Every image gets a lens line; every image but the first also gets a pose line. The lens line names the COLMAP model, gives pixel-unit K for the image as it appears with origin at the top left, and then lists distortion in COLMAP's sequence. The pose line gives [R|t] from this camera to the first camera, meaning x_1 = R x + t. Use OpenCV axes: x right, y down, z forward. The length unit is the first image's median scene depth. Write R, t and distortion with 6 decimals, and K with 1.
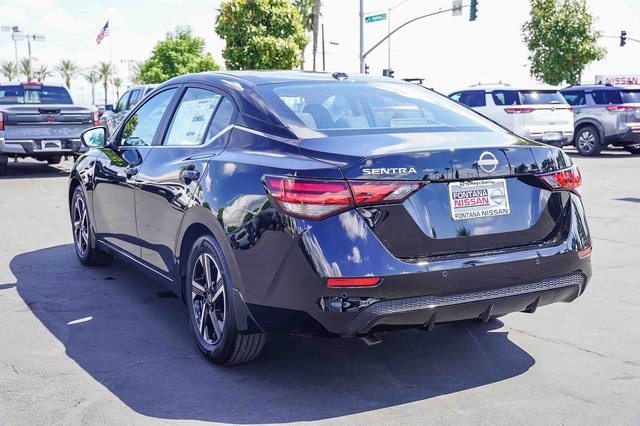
lens RADIAL K [[809.4, 0, 320.0], [0, 809.4, 213.0], [0, 0, 1]] dist [0.165931, 0.007271]
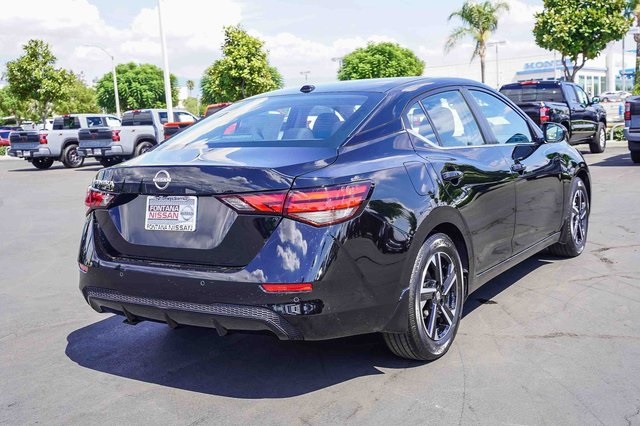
lens RADIAL K [[795.6, 0, 320.0], [0, 795.6, 213.0], [0, 0, 1]] dist [-0.106940, 0.602841]
pose [[0.444553, 0.095306, -0.890668, 1.195009], [-0.068342, 0.995034, 0.072363, -0.105295], [0.893142, 0.028701, 0.448859, 0.706845]]
